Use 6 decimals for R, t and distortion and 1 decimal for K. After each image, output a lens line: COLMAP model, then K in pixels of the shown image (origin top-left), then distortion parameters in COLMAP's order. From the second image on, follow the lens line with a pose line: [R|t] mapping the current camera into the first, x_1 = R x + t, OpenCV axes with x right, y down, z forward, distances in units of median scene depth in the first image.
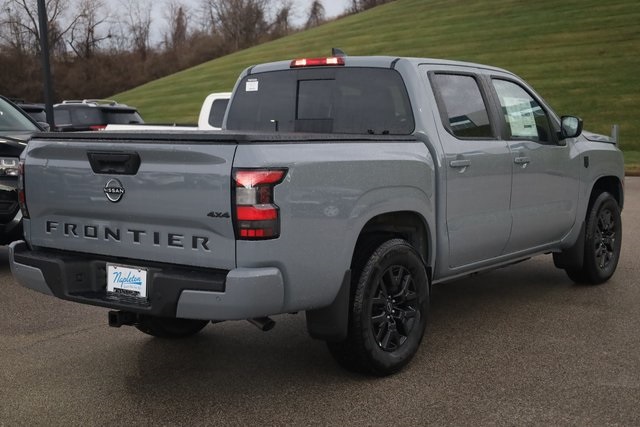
lens RADIAL K [[950.9, 0, 314.2], [0, 950.9, 212.5], [0, 0, 1]] dist [0.056303, 0.000000]
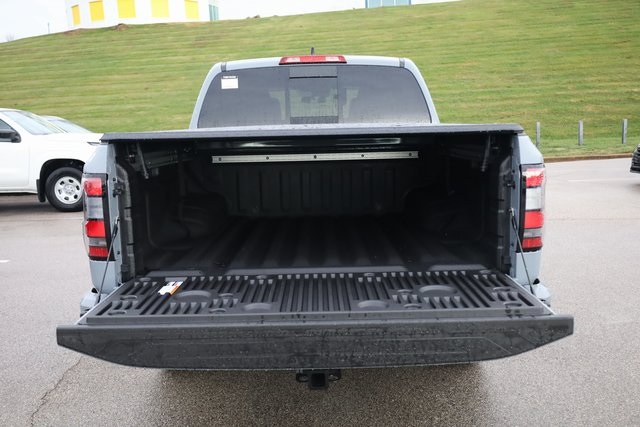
lens RADIAL K [[582.1, 0, 318.6], [0, 582.1, 212.4], [0, 0, 1]] dist [-0.002065, 0.000000]
pose [[0.800035, -0.100549, 0.591467, -0.448662], [0.077864, 0.994920, 0.063815, -0.045074], [-0.594879, -0.005000, 0.803800, 0.614580]]
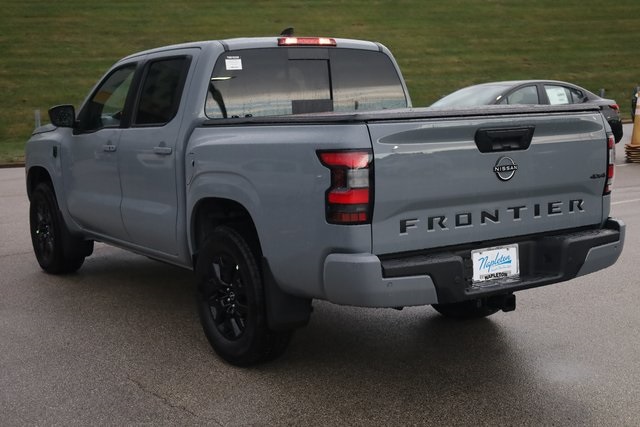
lens RADIAL K [[918.3, 0, 324.7], [0, 918.3, 211.7], [0, 0, 1]] dist [0.016238, 0.000000]
pose [[0.335191, -0.119359, 0.934559, -1.084963], [0.119705, 0.989299, 0.083416, -0.075227], [-0.934515, 0.083911, 0.345892, 0.817816]]
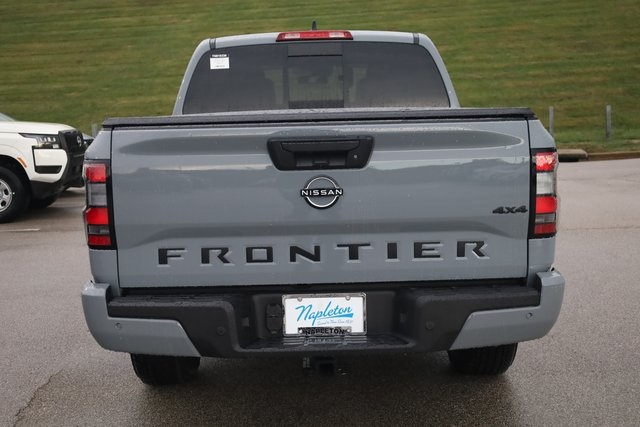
lens RADIAL K [[809.1, 0, 324.3], [0, 809.1, 212.5], [0, 0, 1]] dist [0.019593, 0.000000]
pose [[0.792062, -0.090333, 0.603721, -0.551904], [0.082348, 0.995762, 0.040955, -0.031430], [-0.604861, 0.017276, 0.796143, 0.492469]]
